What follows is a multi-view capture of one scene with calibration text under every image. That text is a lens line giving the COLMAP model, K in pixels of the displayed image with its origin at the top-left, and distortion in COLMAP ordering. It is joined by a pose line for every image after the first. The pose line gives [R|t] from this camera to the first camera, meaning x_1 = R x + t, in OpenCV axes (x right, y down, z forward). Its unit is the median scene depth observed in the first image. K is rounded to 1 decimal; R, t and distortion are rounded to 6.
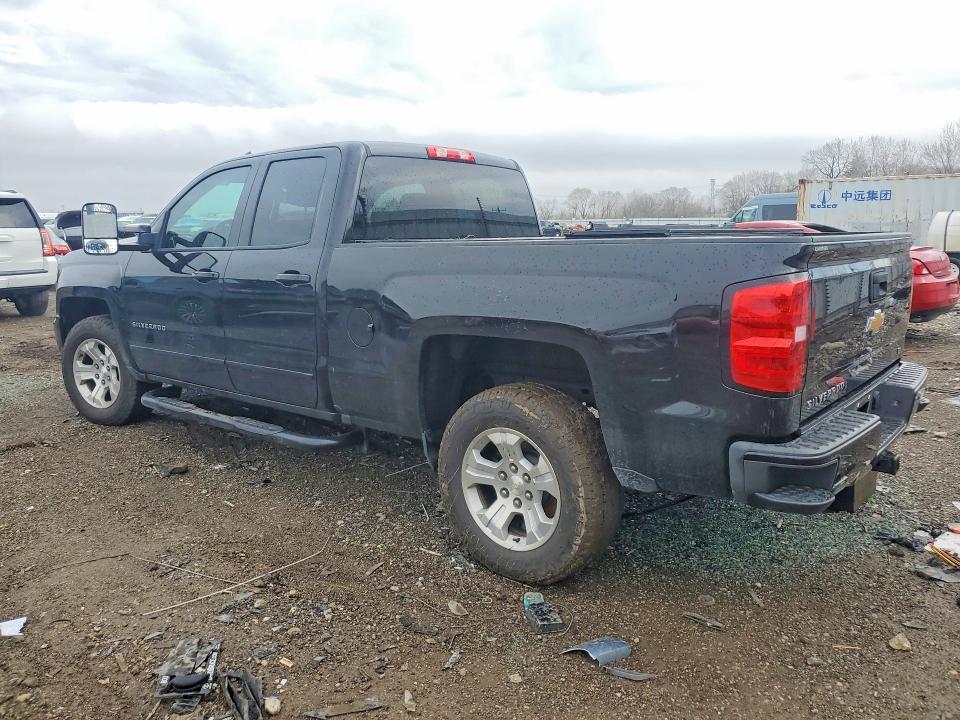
lens RADIAL K [[772.8, 0, 516.8], [0, 772.8, 344.4], [0, 0, 1]] dist [0.006757, 0.004151]
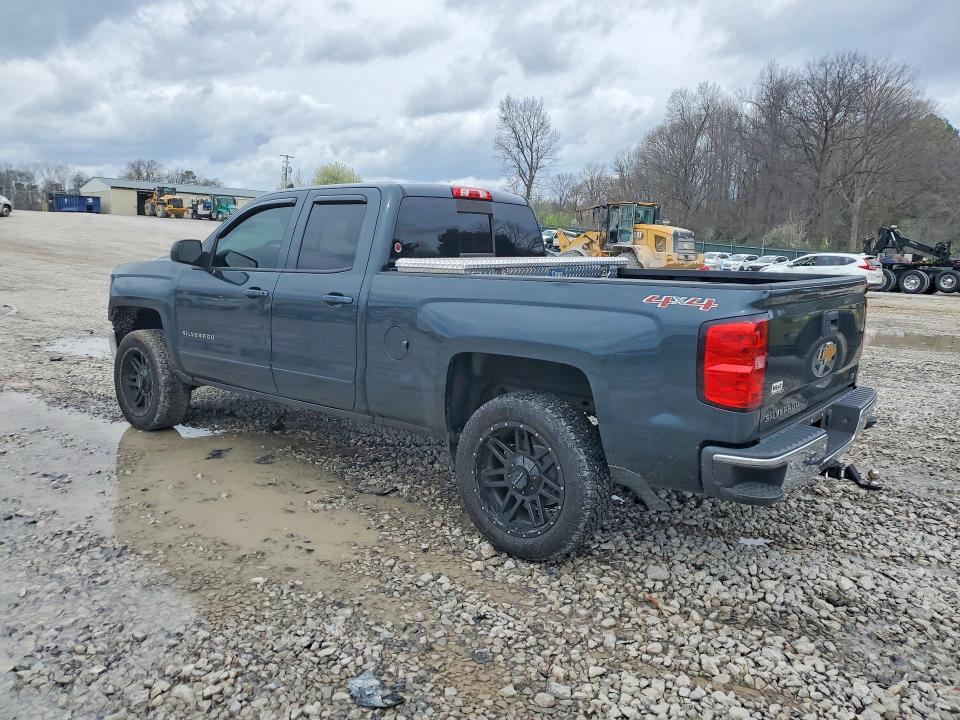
lens RADIAL K [[753.8, 0, 480.0], [0, 753.8, 360.0], [0, 0, 1]] dist [0.003587, 0.003364]
pose [[0.998673, 0.026343, -0.044242, -0.025425], [-0.025955, 0.999619, 0.009342, -0.013278], [0.044472, -0.008181, 0.998977, -0.184363]]
